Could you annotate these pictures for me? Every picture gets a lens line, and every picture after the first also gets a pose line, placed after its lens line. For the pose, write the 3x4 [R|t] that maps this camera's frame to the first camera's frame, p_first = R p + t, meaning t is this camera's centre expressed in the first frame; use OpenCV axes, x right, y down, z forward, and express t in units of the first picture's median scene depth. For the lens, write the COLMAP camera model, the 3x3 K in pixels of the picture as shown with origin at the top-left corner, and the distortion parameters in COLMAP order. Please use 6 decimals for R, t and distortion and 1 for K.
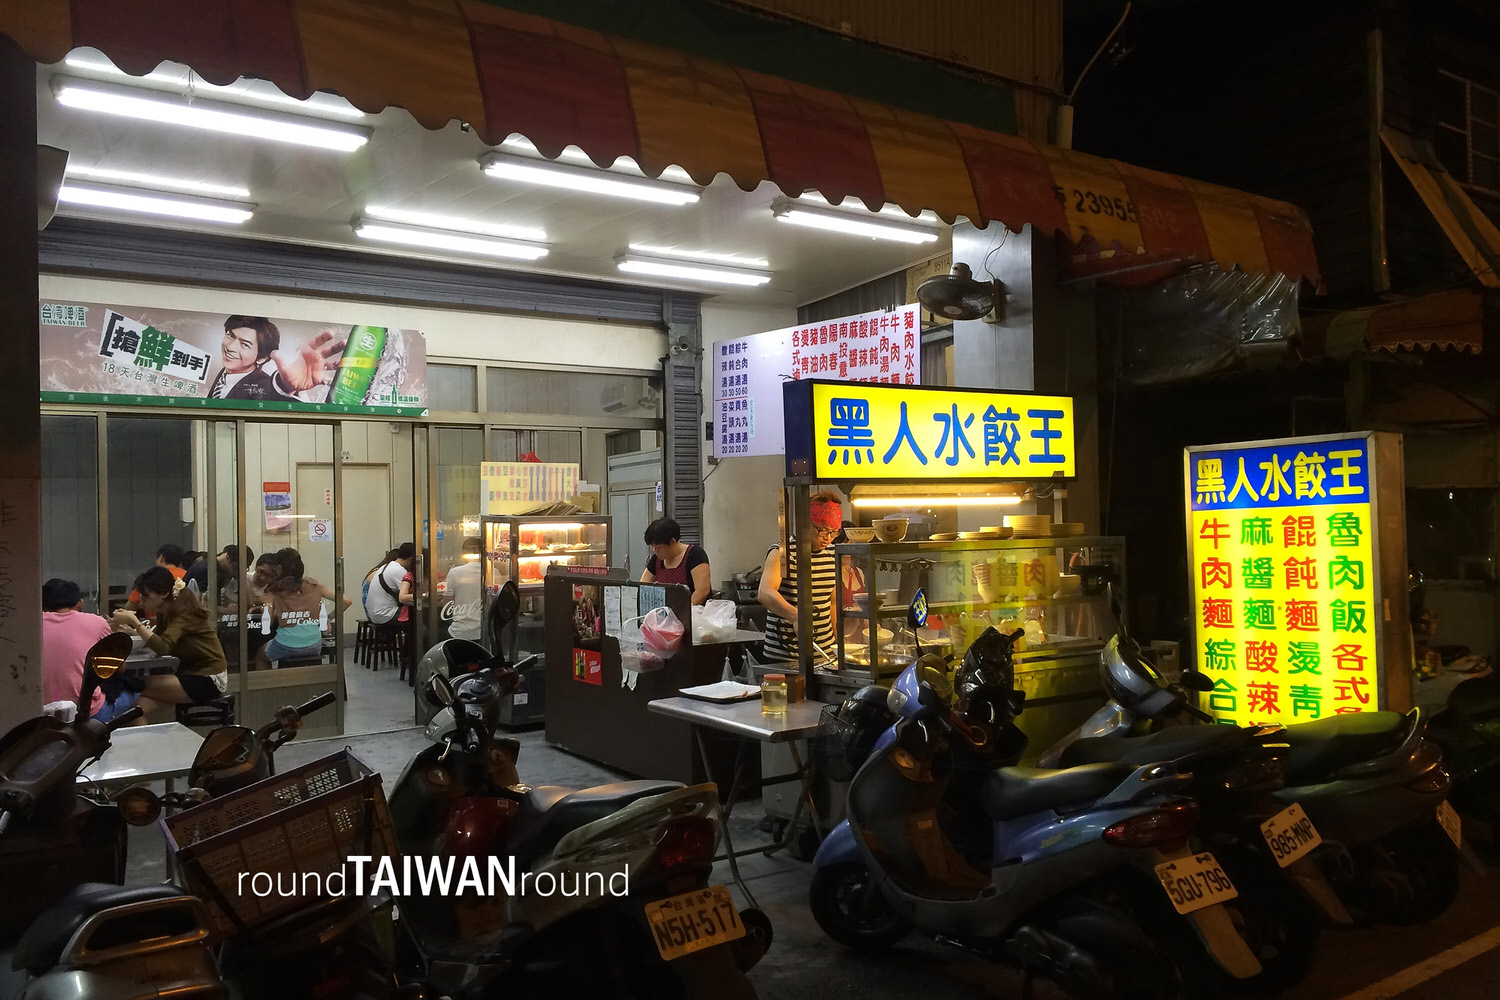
lens RADIAL K [[1272.3, 0, 745.5], [0, 1272.3, 498.9], [0, 0, 1]] dist [0.070424, -0.073542]
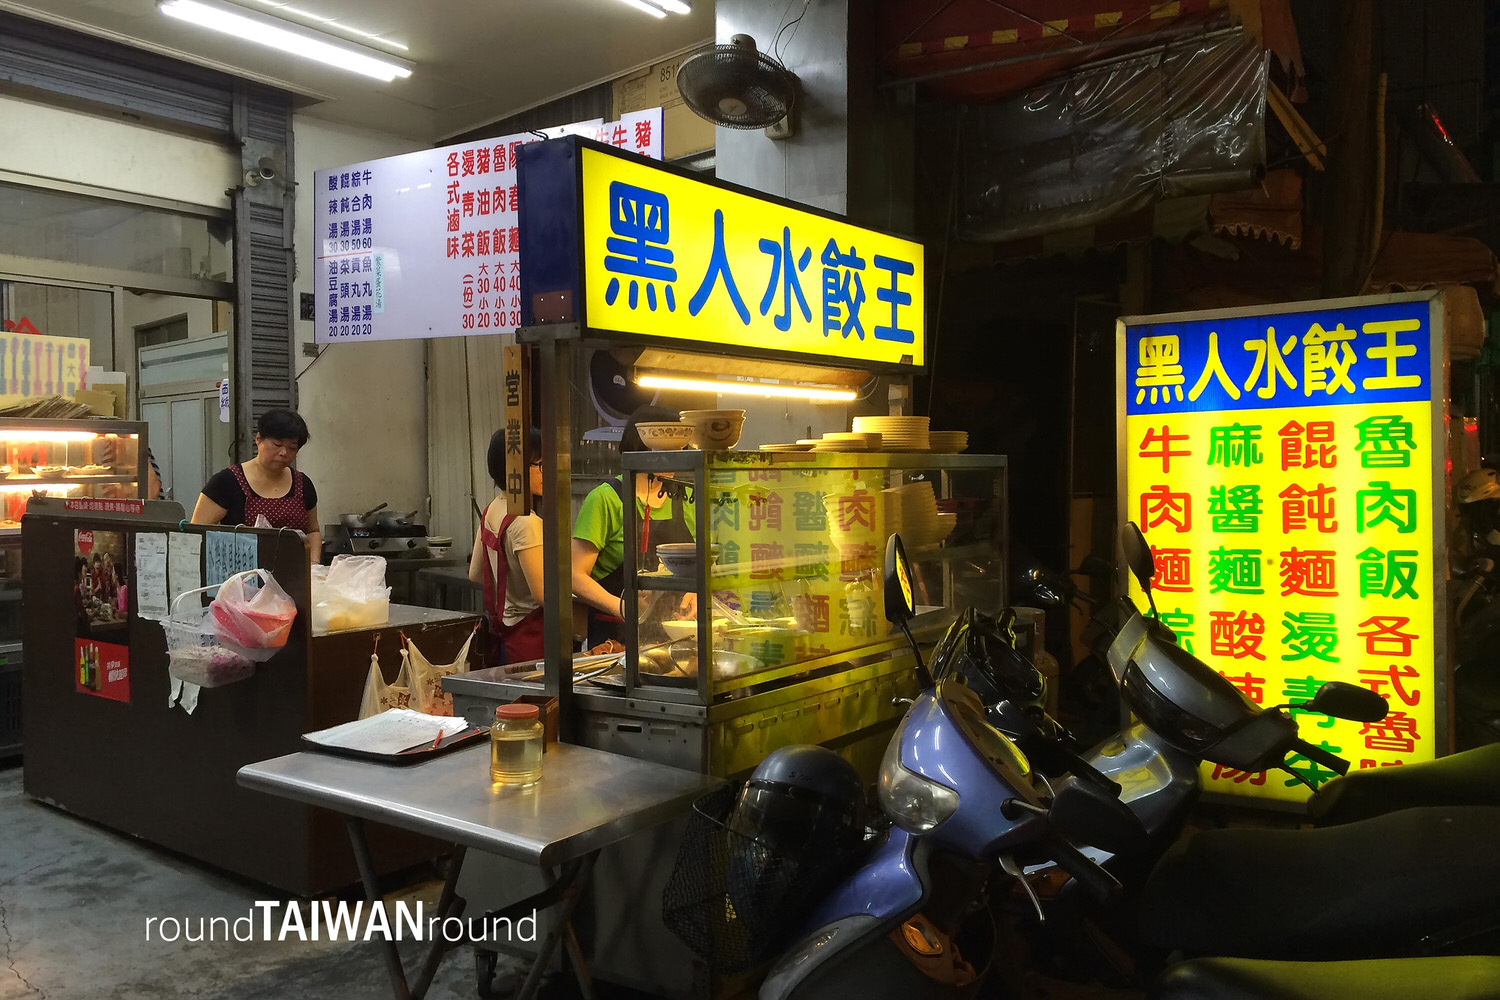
lens RADIAL K [[1272.3, 0, 751.9], [0, 1272.3, 496.7], [0, 0, 1]] dist [0.070424, -0.073542]
pose [[0.942993, 0.006747, 0.332744, -0.046120], [-0.020301, 0.999099, 0.037275, 0.027294], [-0.332192, -0.041905, 0.942280, 0.393831]]
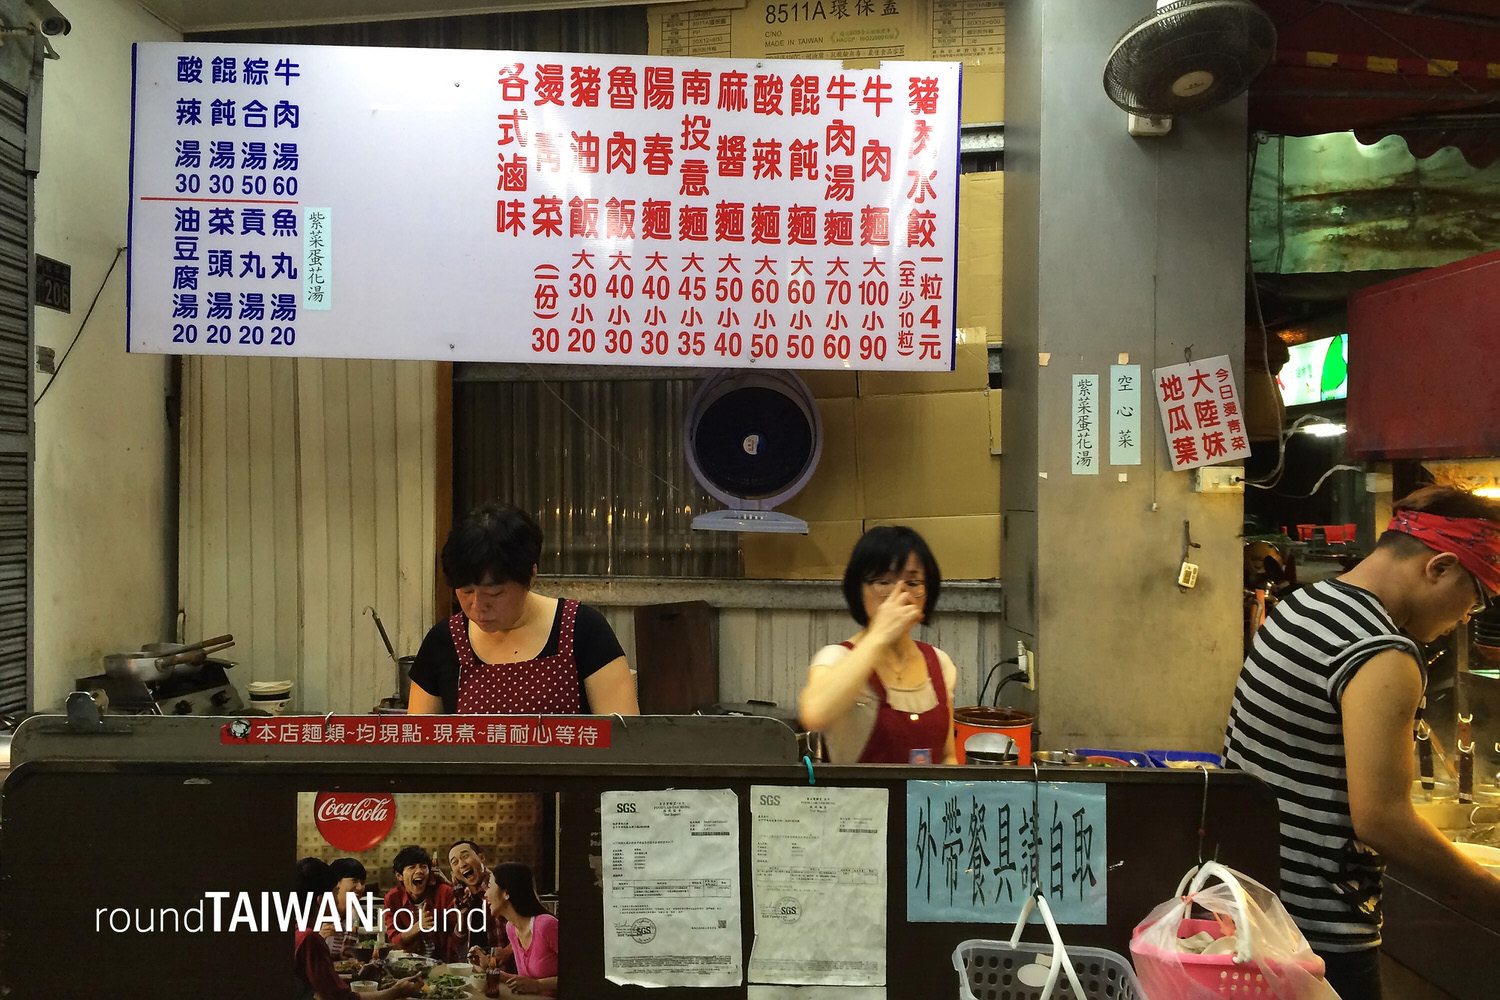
lens RADIAL K [[1272.3, 0, 748.7], [0, 1272.3, 498.1], [0, 0, 1]] dist [0.070424, -0.073542]
pose [[0.555521, 0.017952, 0.831309, -0.336949], [-0.023095, 0.999714, -0.006155, 0.011972], [-0.831182, -0.015780, 0.555777, 0.914573]]
